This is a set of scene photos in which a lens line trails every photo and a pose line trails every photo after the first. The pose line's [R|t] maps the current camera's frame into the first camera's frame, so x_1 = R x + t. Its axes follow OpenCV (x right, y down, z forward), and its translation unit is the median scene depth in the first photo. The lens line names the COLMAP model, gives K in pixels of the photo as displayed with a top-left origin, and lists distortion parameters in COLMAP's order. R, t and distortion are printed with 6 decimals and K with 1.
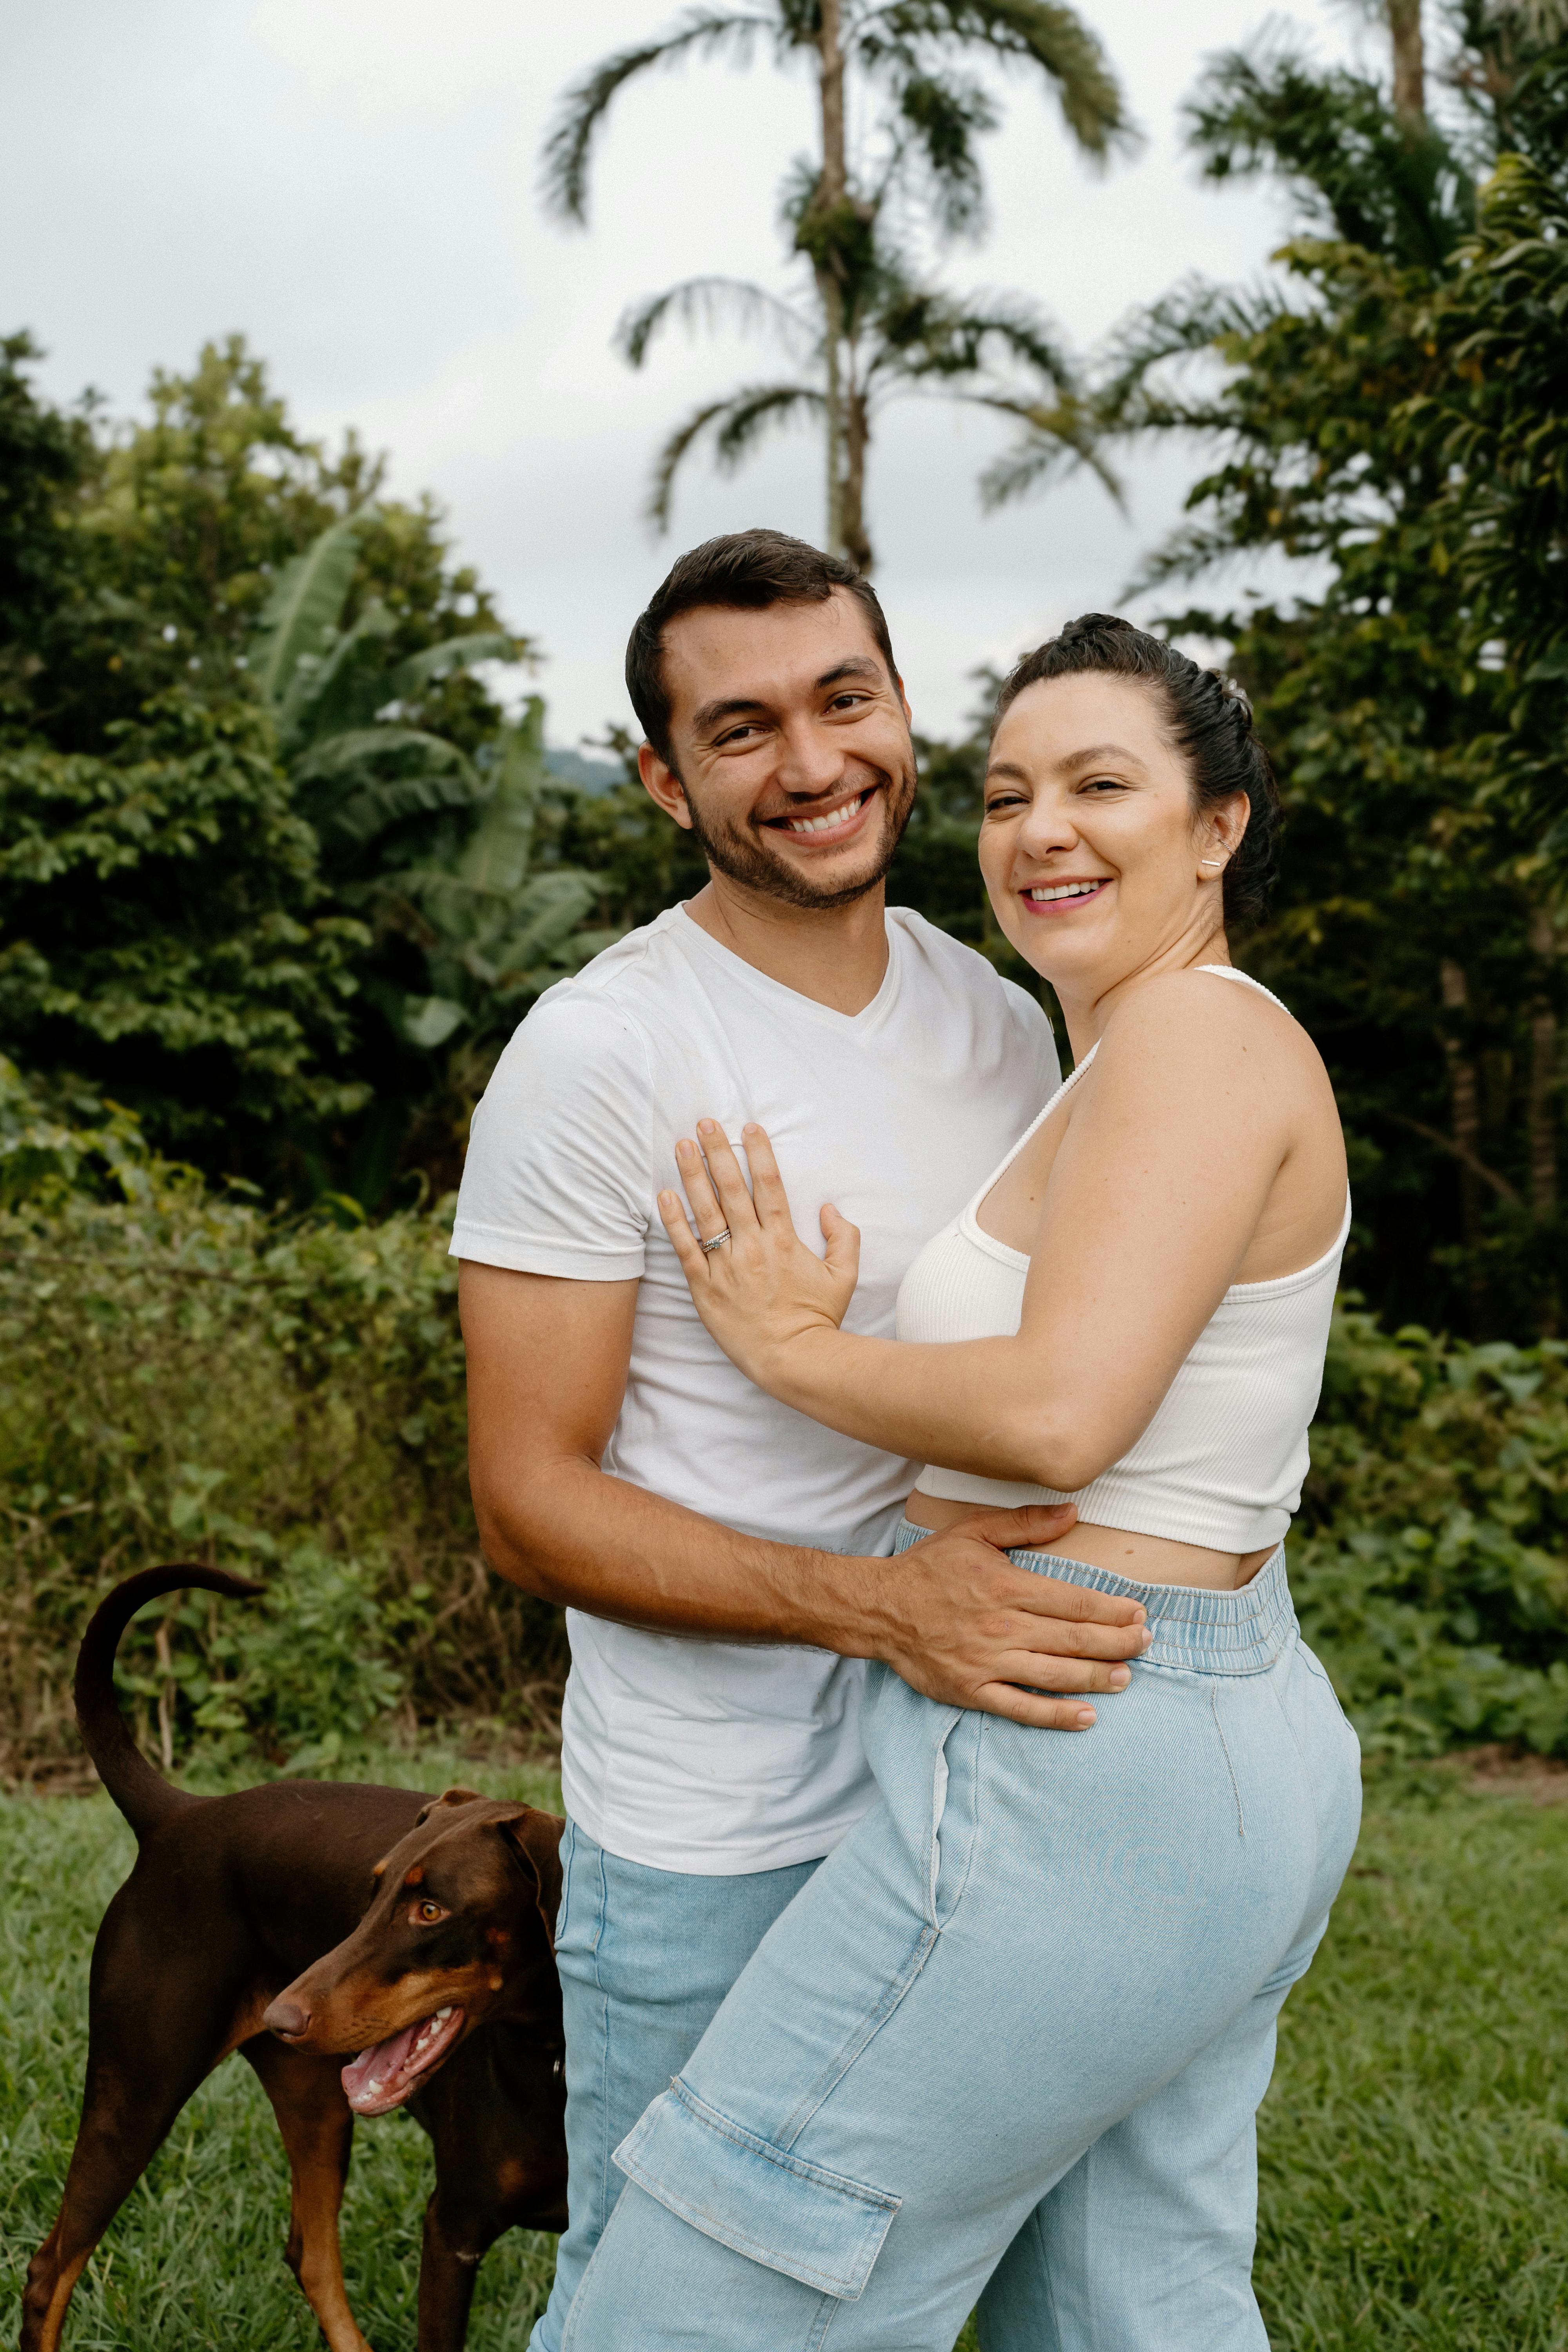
lens RADIAL K [[2466.8, 0, 820.8], [0, 2466.8, 1139.3], [0, 0, 1]] dist [0.005123, 0.005696]
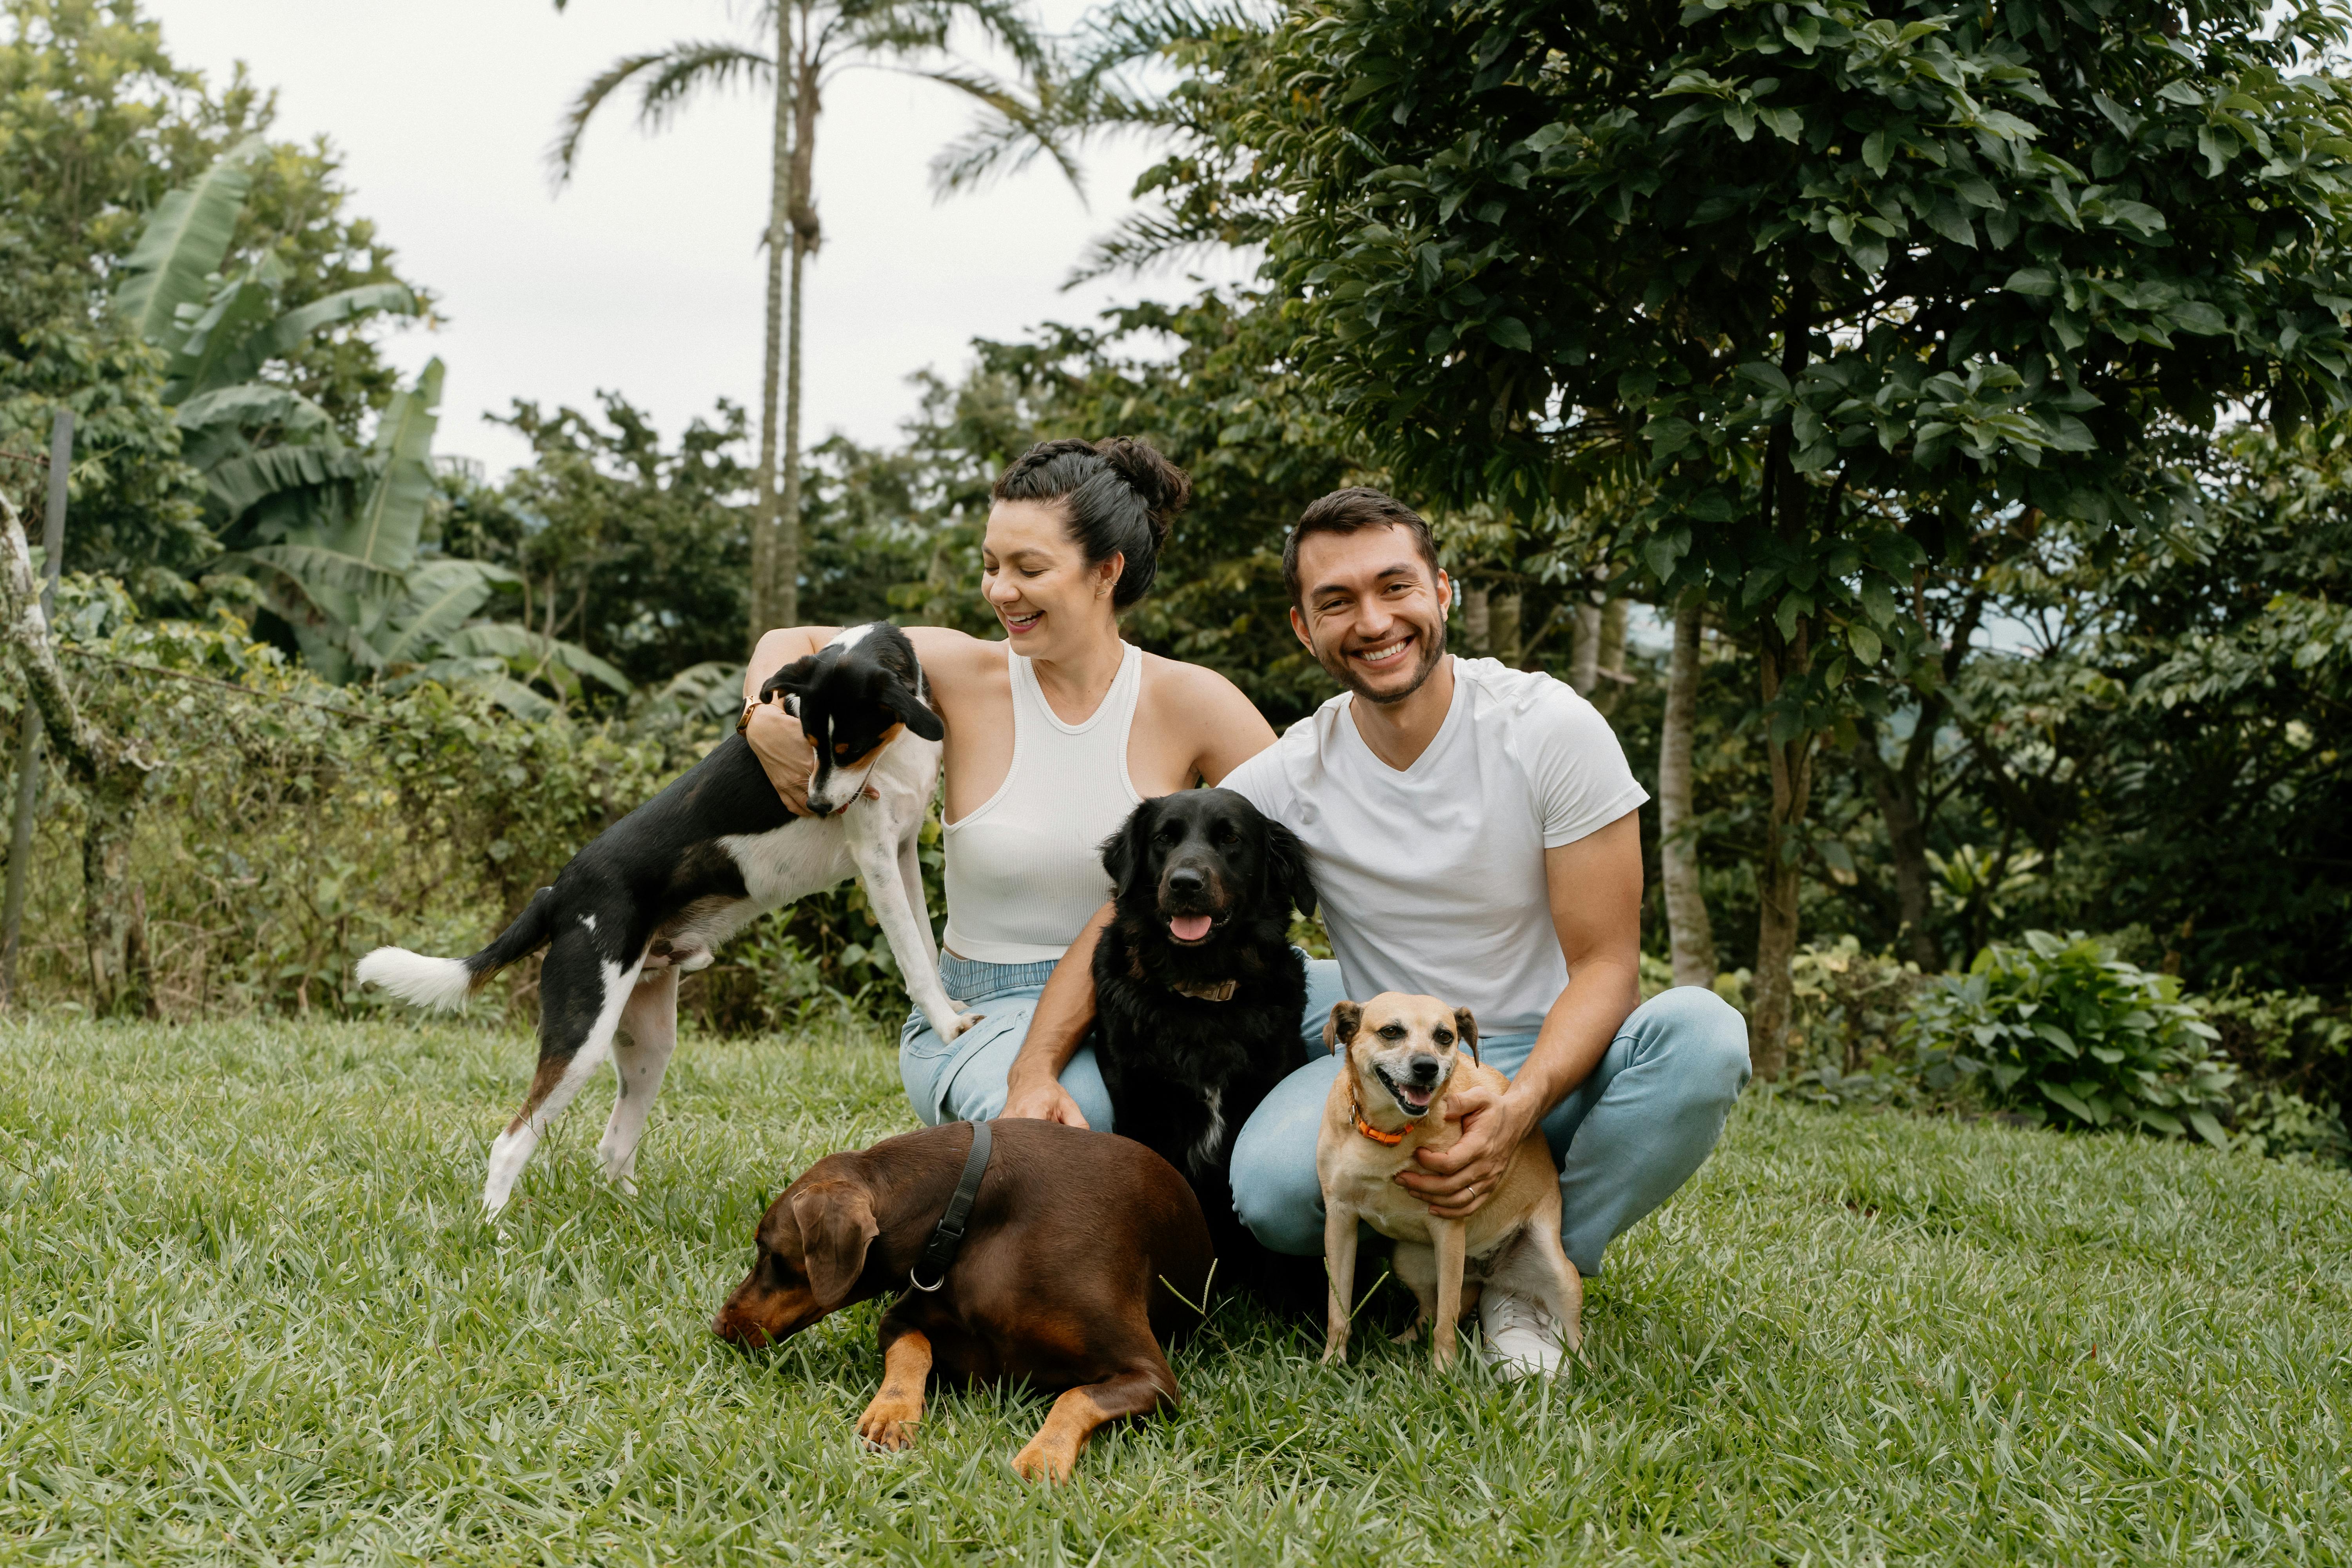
lens RADIAL K [[3412.1, 0, 1176.0], [0, 3412.1, 784.0], [0, 0, 1]] dist [0.006103, -0.007258]
pose [[0.988070, 0.037189, 0.149447, -0.033847], [-0.024487, 0.995999, -0.085950, 0.090831], [-0.152045, 0.081265, 0.985027, -0.317571]]
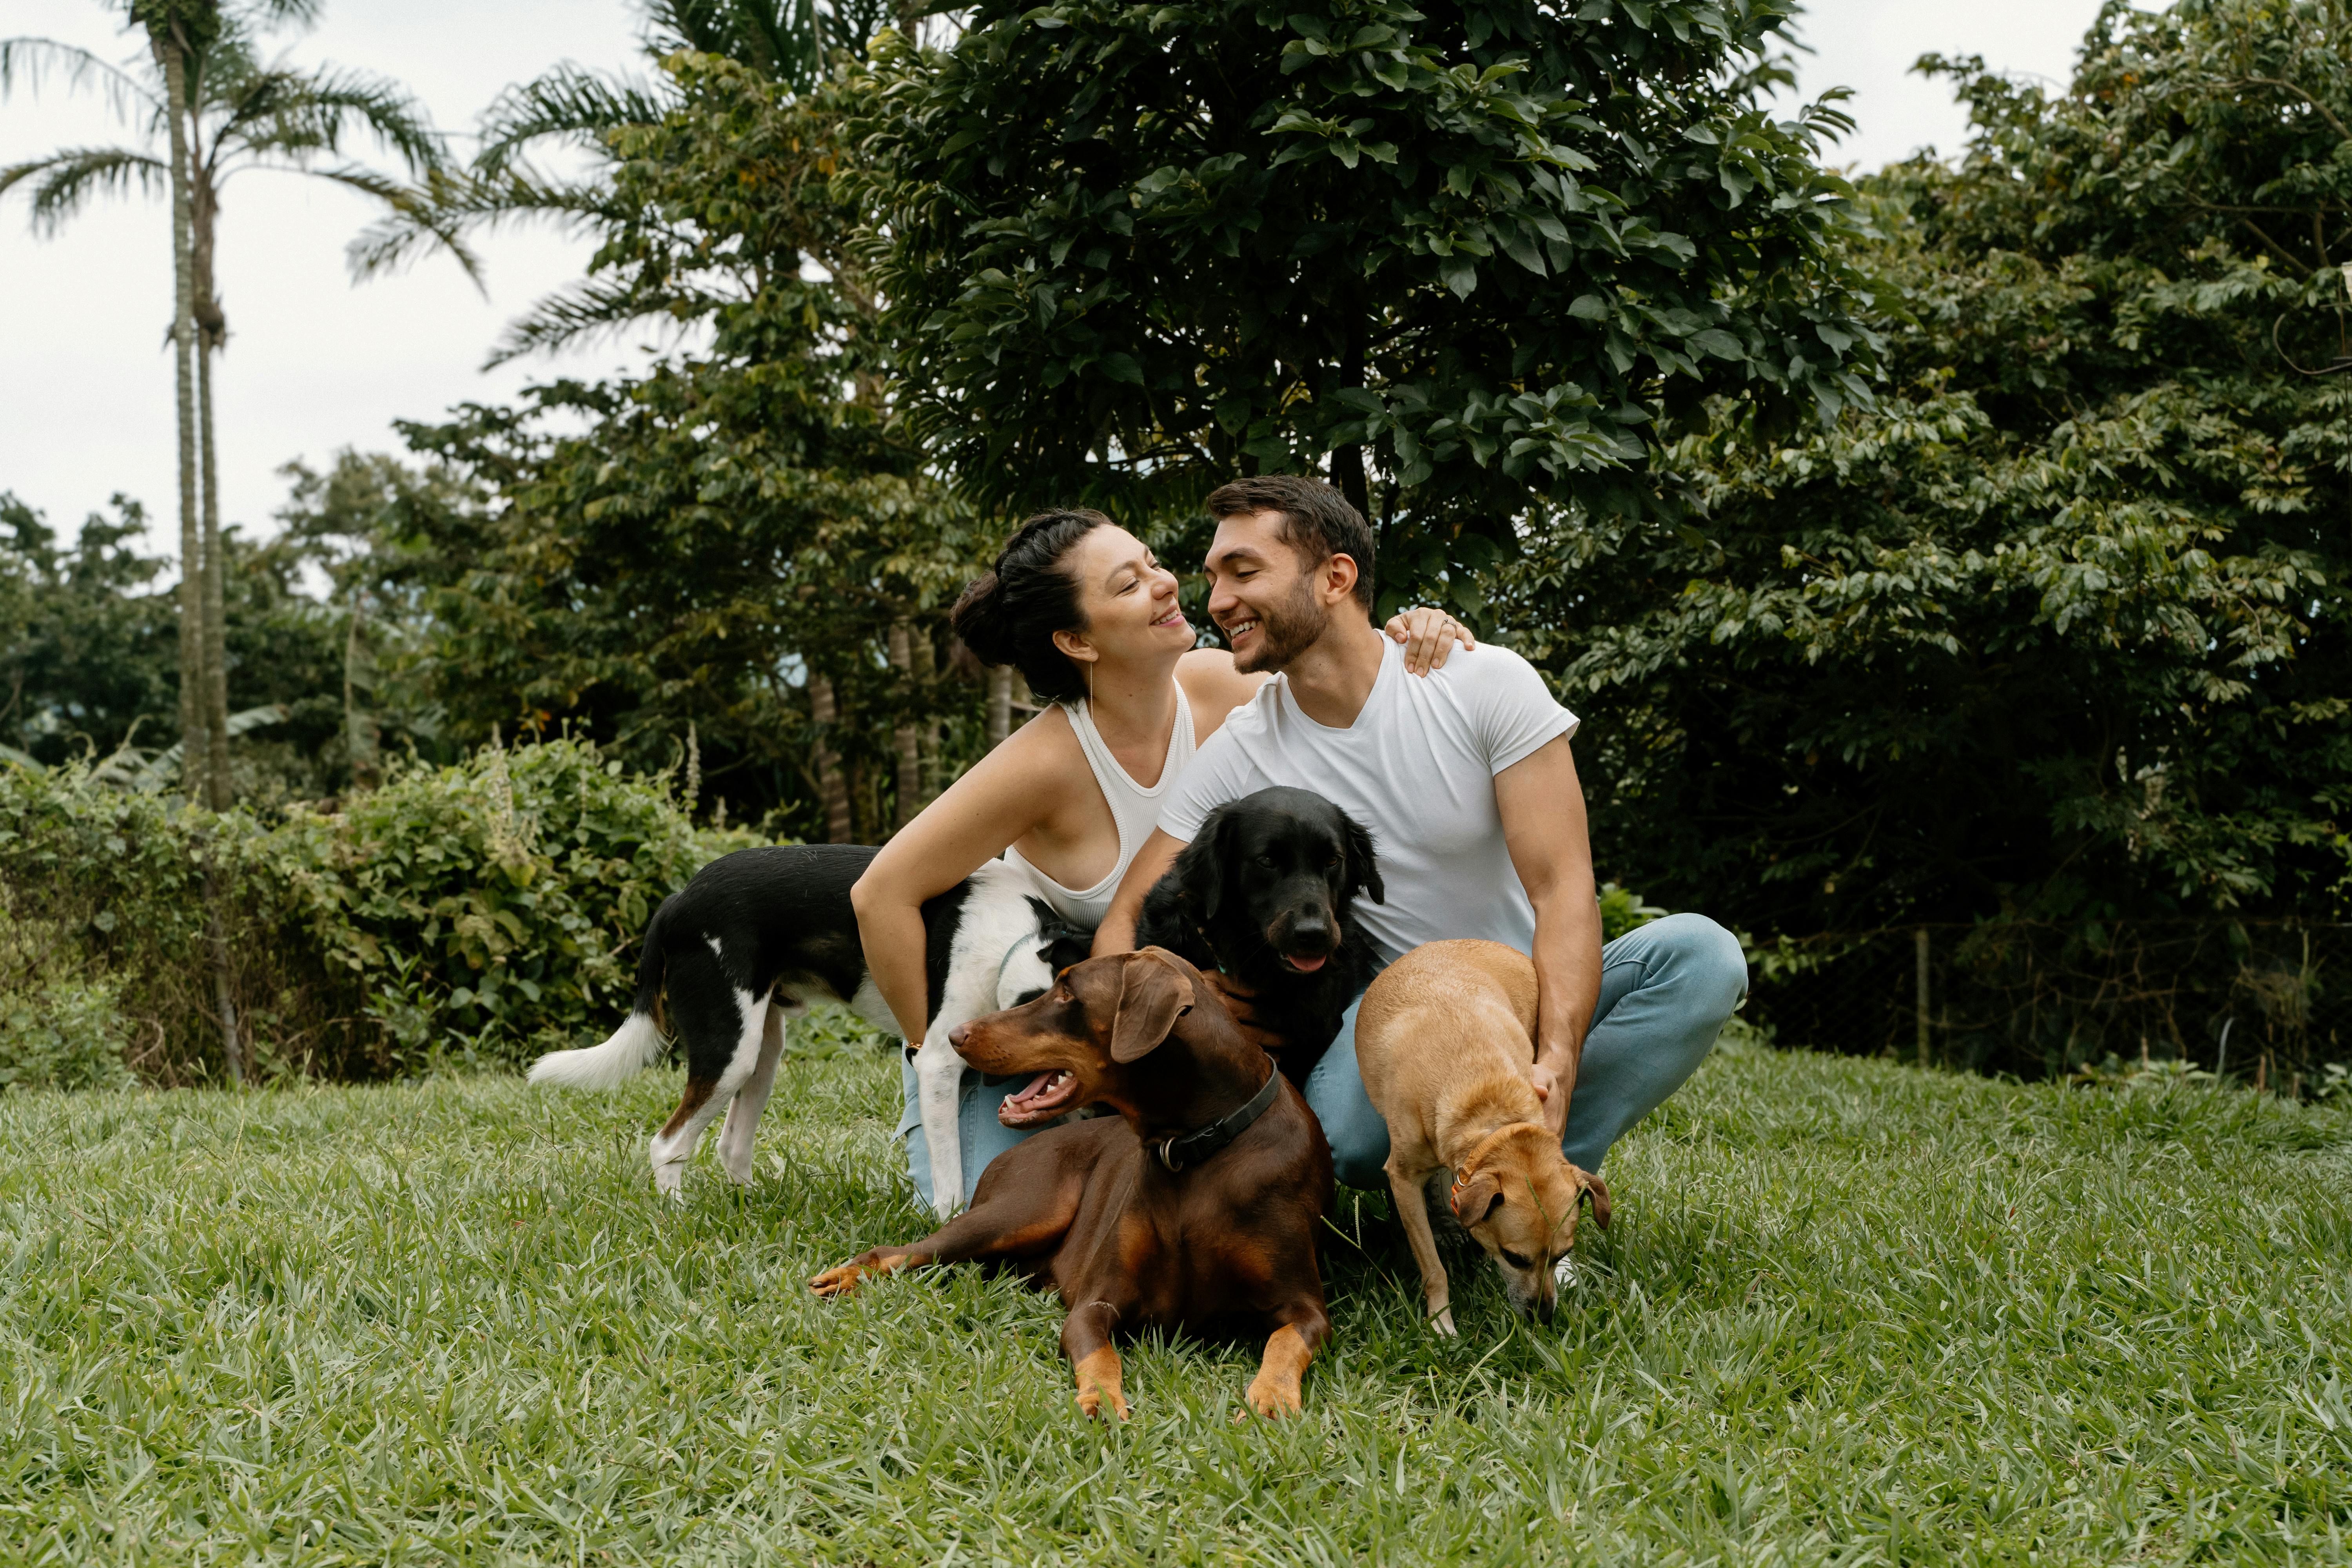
lens RADIAL K [[3105.1, 0, 1182.5], [0, 3105.1, 801.2], [0, 0, 1]] dist [0.012587, -0.107723]
pose [[0.926911, -0.026545, 0.374342, -0.099878], [0.064983, 0.993780, -0.090434, 0.095364], [-0.369614, 0.108150, 0.922870, -0.282515]]
